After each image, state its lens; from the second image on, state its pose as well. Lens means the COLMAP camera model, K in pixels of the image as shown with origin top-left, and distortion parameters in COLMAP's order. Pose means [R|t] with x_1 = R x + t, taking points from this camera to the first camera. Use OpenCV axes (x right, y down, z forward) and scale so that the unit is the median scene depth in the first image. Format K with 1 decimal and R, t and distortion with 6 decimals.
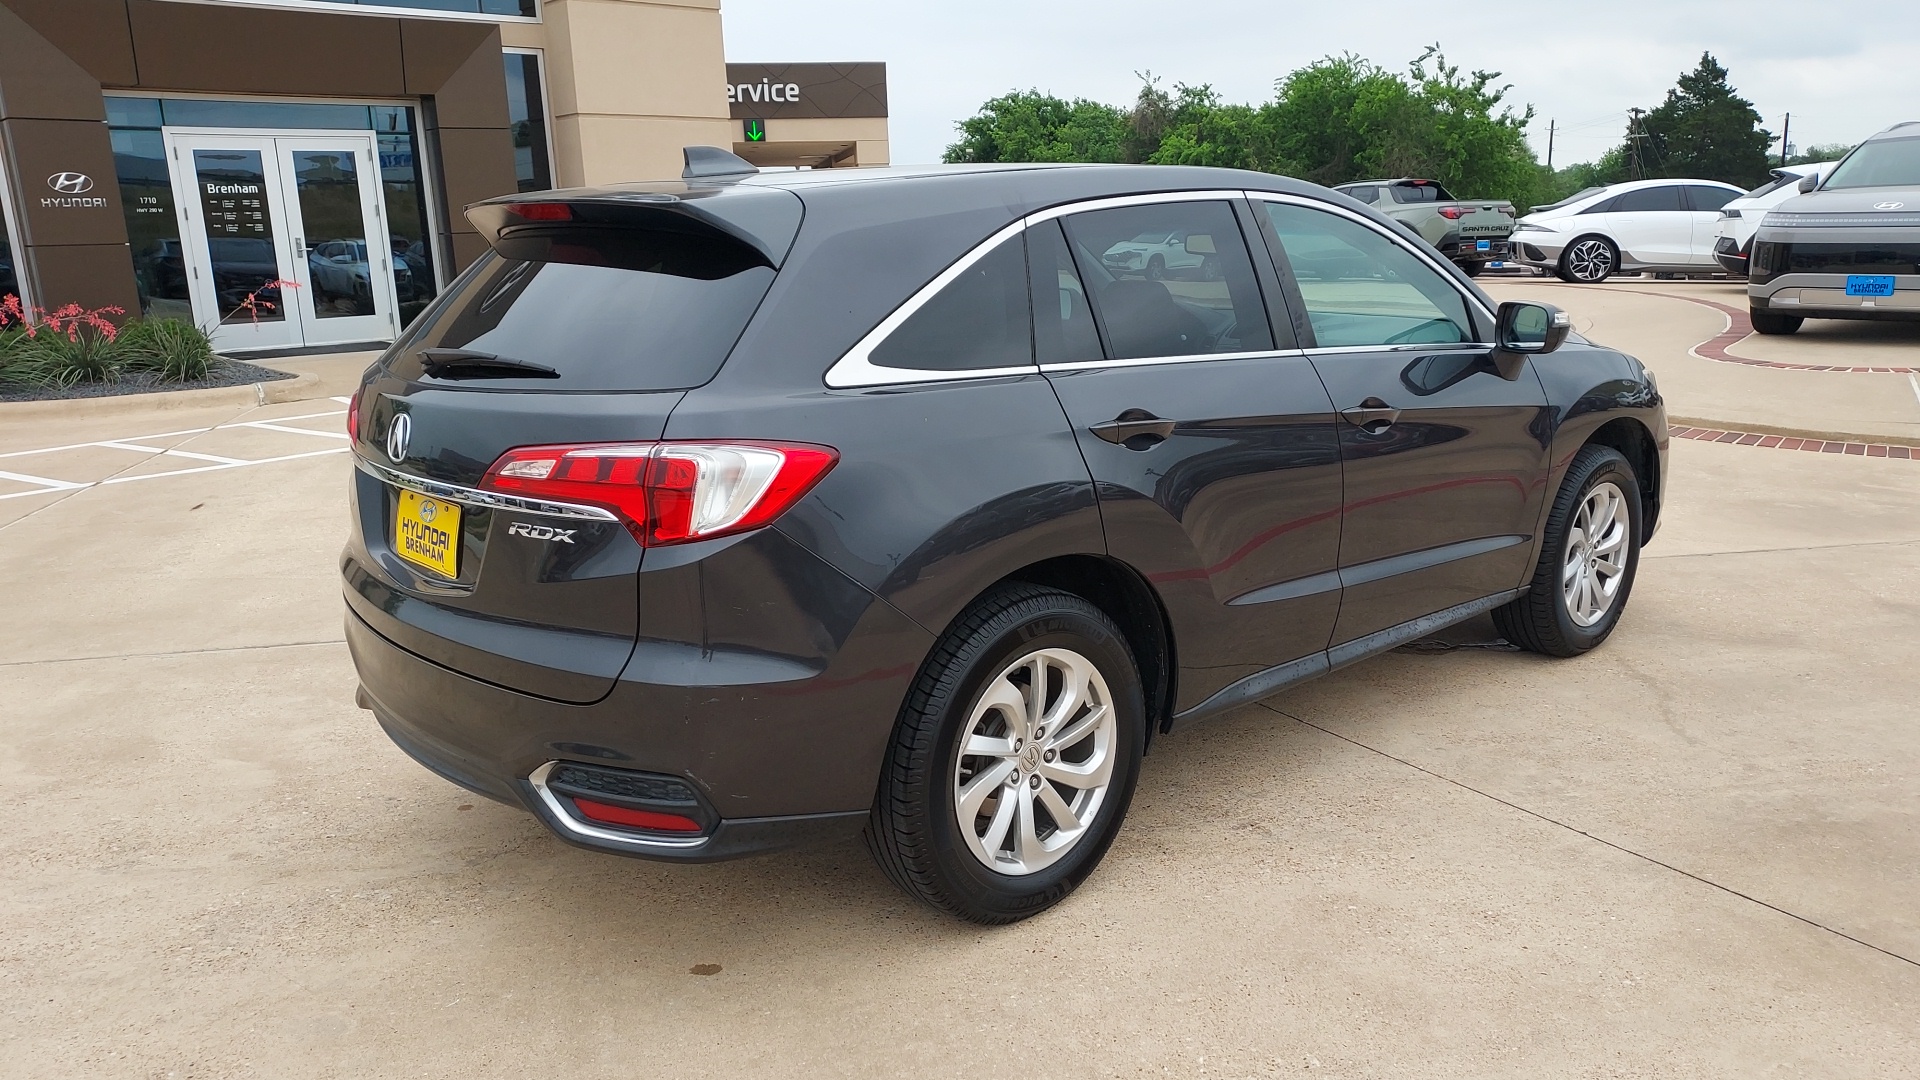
lens RADIAL K [[1399.9, 0, 960.0], [0, 1399.9, 540.0], [0, 0, 1]] dist [0.041017, -0.009129]
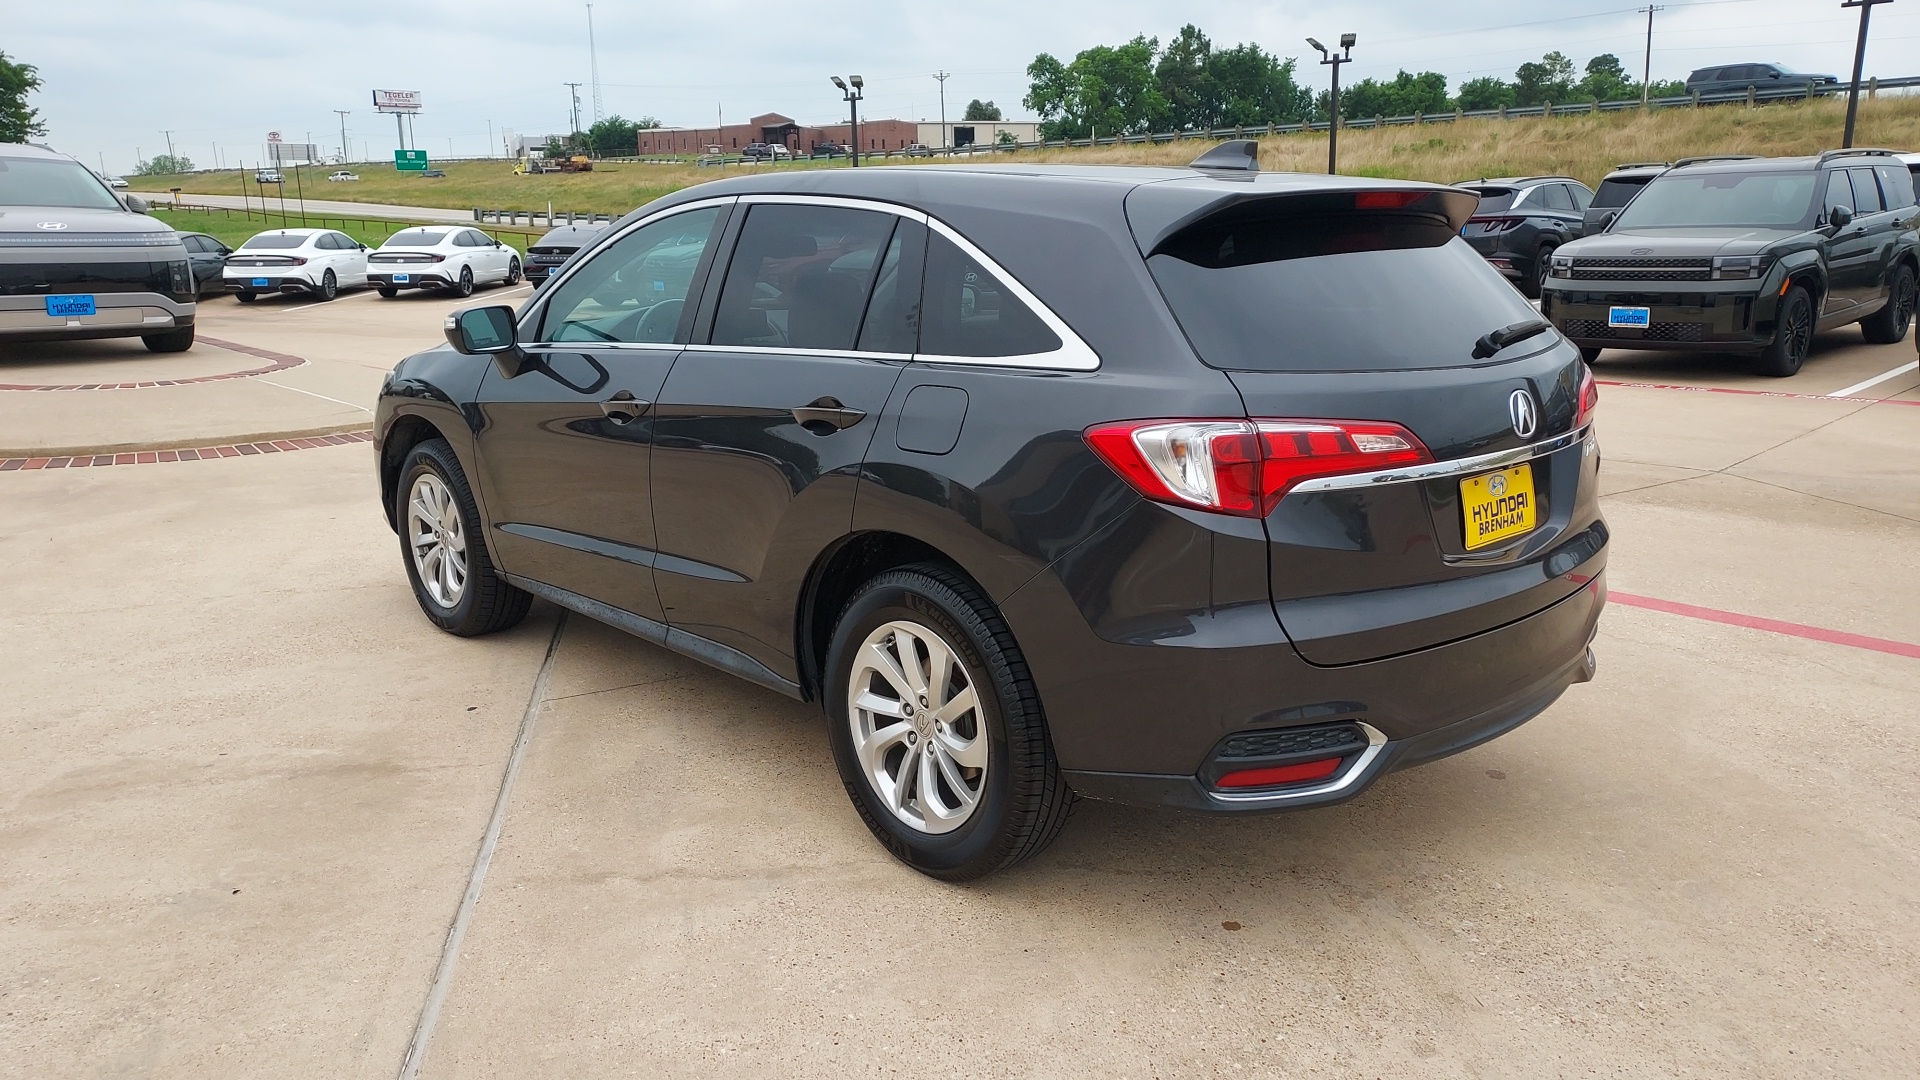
lens RADIAL K [[1391.8, 0, 983.8], [0, 1391.8, 520.7], [0, 0, 1]] dist [0.082551, -0.090375]
pose [[-0.009841, -0.203227, 0.979082, -0.794899], [0.237620, 0.950608, 0.199705, -0.167058], [-0.971308, 0.234614, 0.038936, 0.760047]]
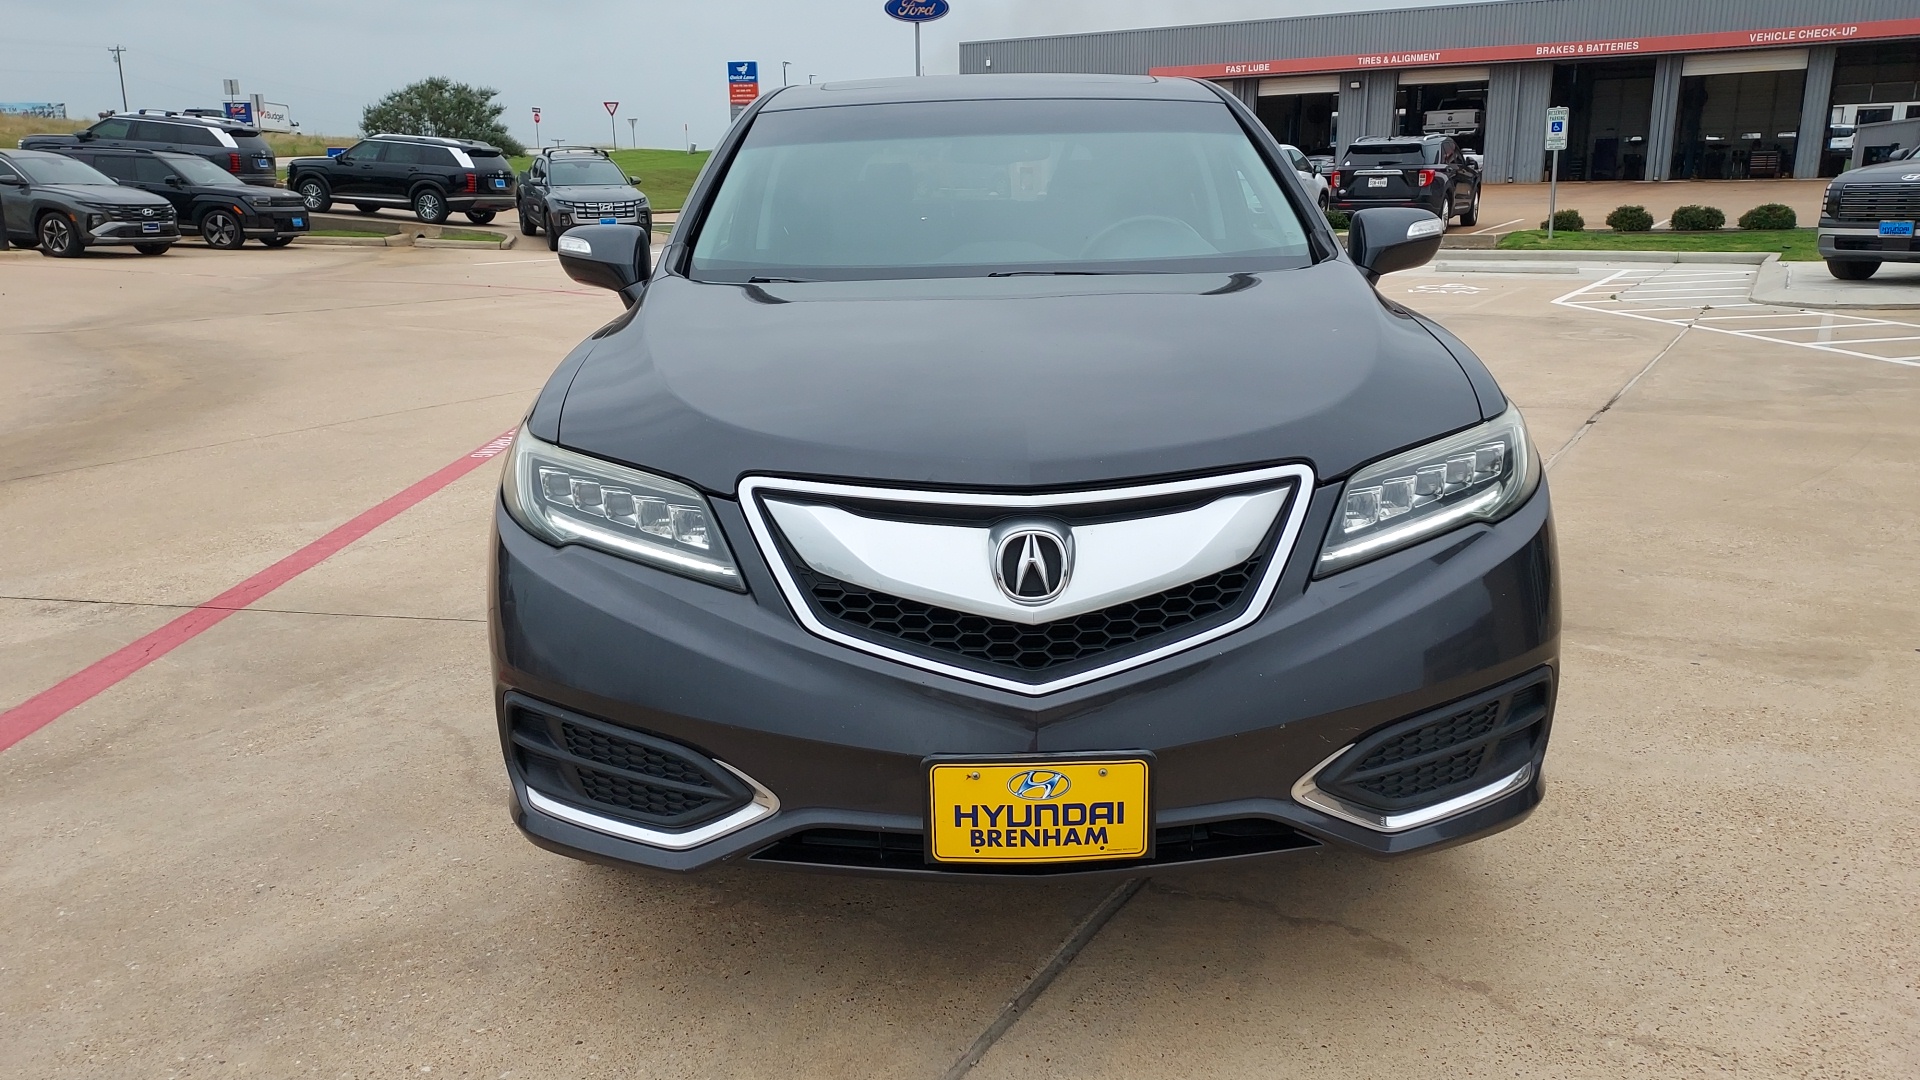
lens RADIAL K [[1391.8, 0, 983.8], [0, 1391.8, 520.7], [0, 0, 1]] dist [0.082551, -0.090375]
pose [[-0.662951, 0.202422, -0.720778, 0.709905], [-0.142976, 0.910803, 0.387293, -0.288290], [0.734884, 0.359811, -0.574876, 1.352335]]
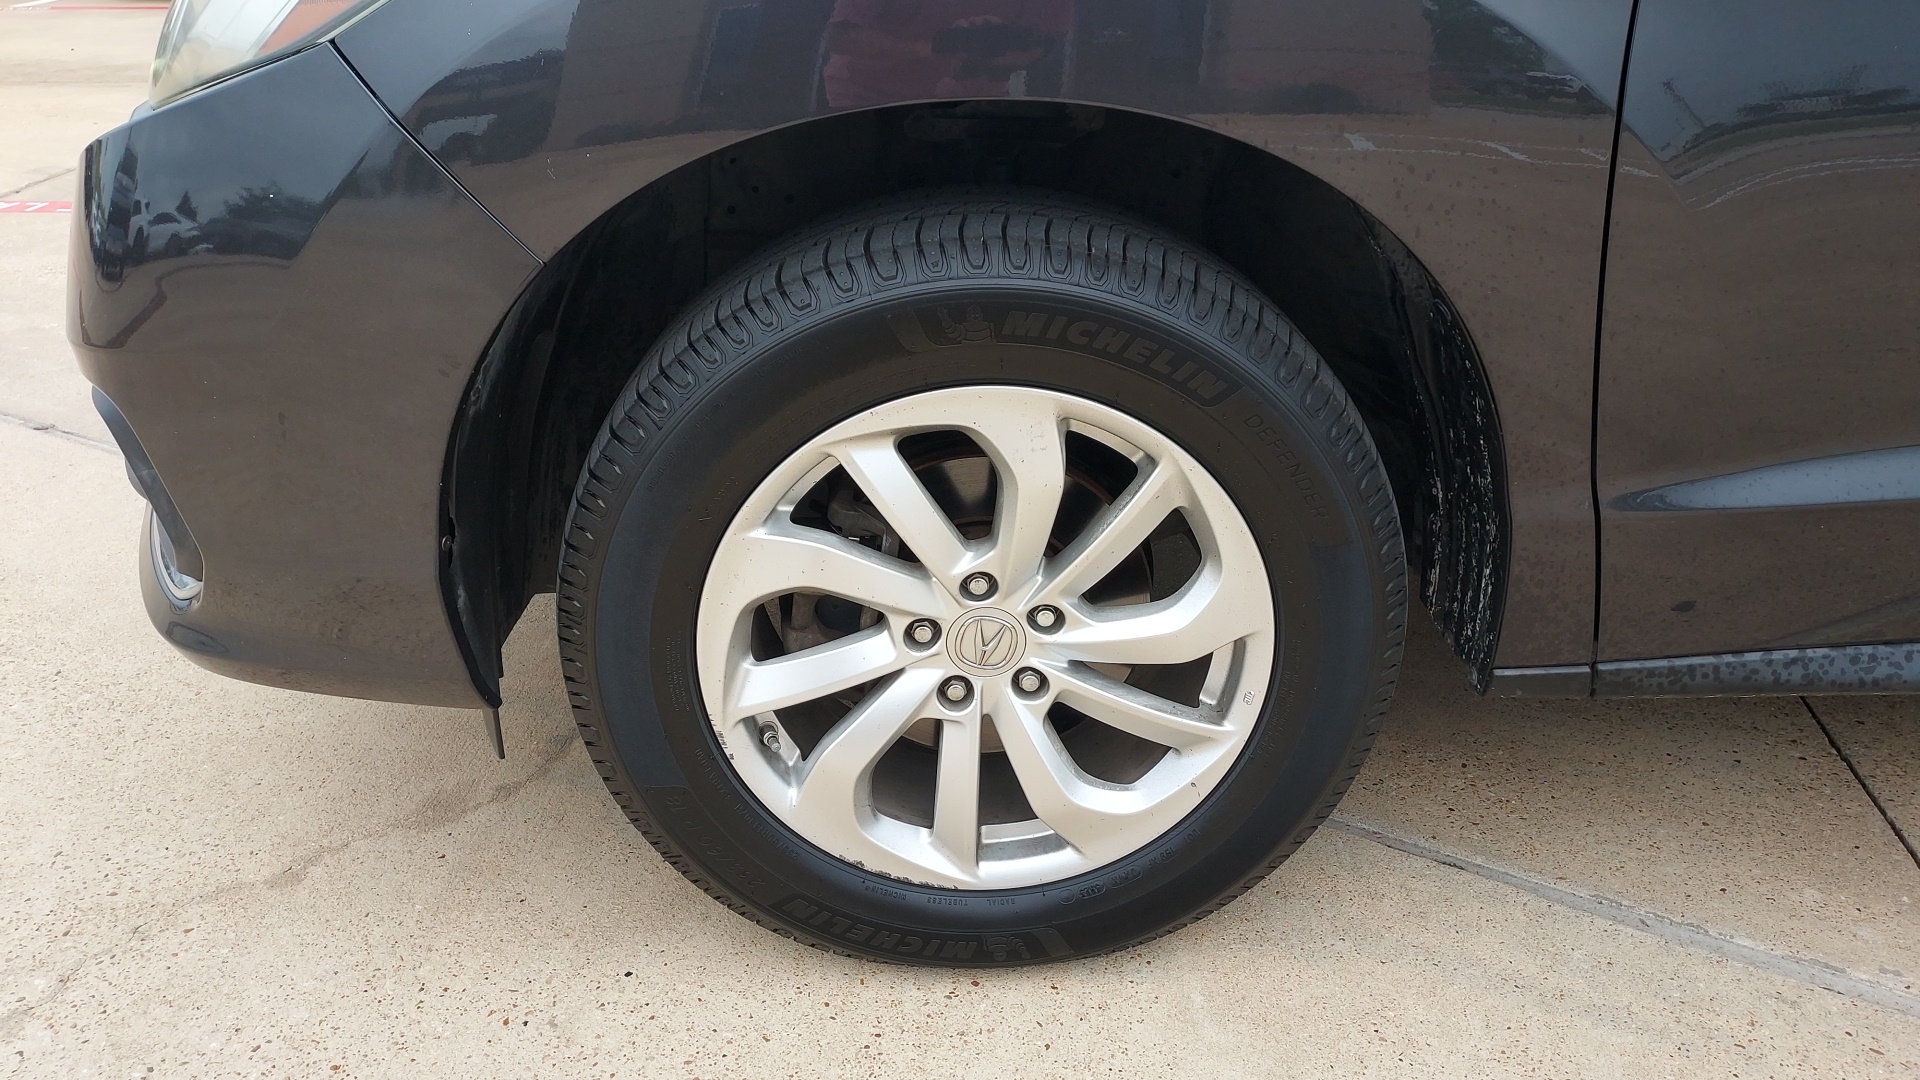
lens RADIAL K [[1391.8, 0, 983.8], [0, 1391.8, 520.7], [0, 0, 1]] dist [0.082551, -0.090375]
pose [[-0.761206, -0.261321, 0.593529, 0.049019], [0.158894, 0.812170, 0.561367, -0.196568], [-0.628743, 0.521624, -0.576706, 1.301356]]
